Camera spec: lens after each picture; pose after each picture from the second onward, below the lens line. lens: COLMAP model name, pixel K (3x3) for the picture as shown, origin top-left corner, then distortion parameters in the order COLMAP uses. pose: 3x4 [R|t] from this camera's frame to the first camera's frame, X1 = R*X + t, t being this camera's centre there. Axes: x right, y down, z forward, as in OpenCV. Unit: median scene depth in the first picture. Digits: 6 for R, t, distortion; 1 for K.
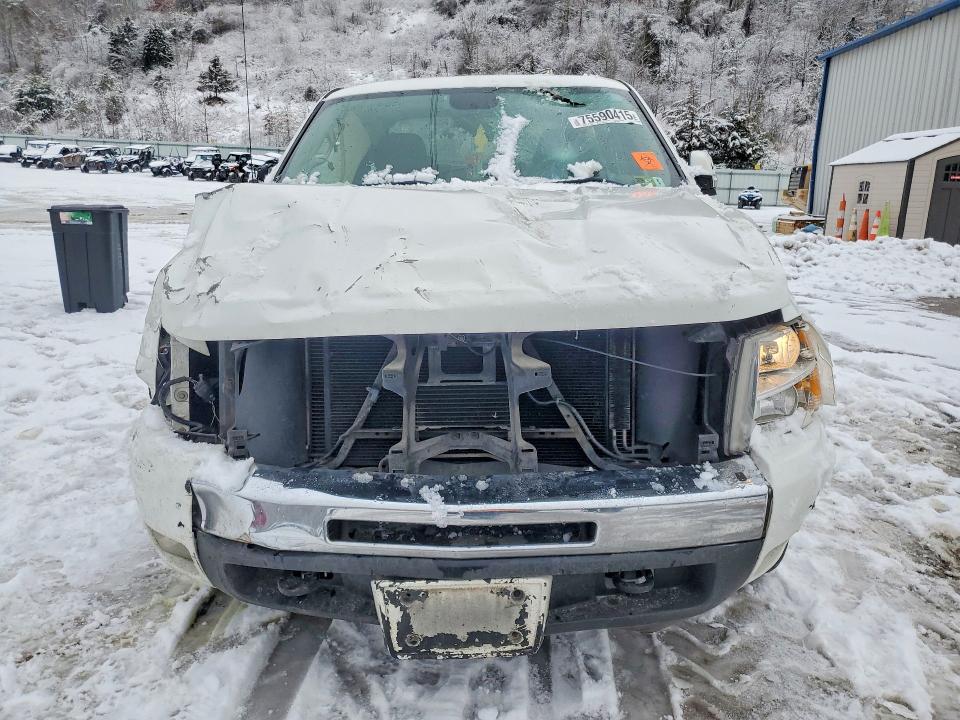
lens RADIAL K [[682.2, 0, 480.0], [0, 682.2, 360.0], [0, 0, 1]] dist [0.004492, -0.003523]
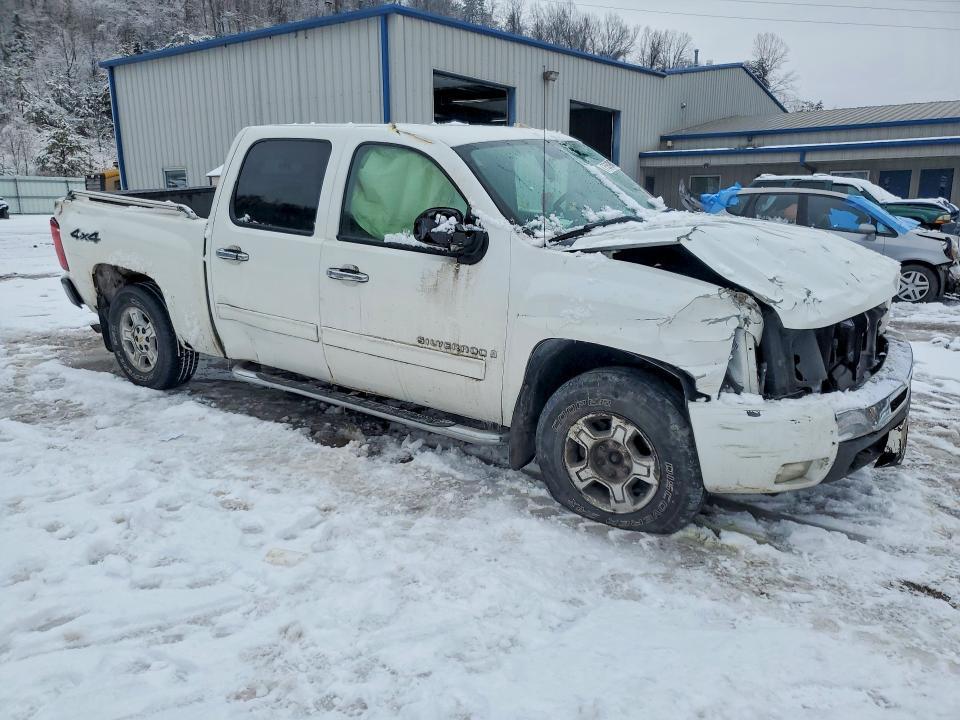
lens RADIAL K [[682.2, 0, 480.0], [0, 682.2, 360.0], [0, 0, 1]] dist [0.004492, -0.003523]
pose [[0.604157, -0.202566, 0.770689, -0.927461], [0.209089, 0.973561, 0.091979, -0.120965], [-0.768945, 0.105573, 0.630538, 0.253228]]
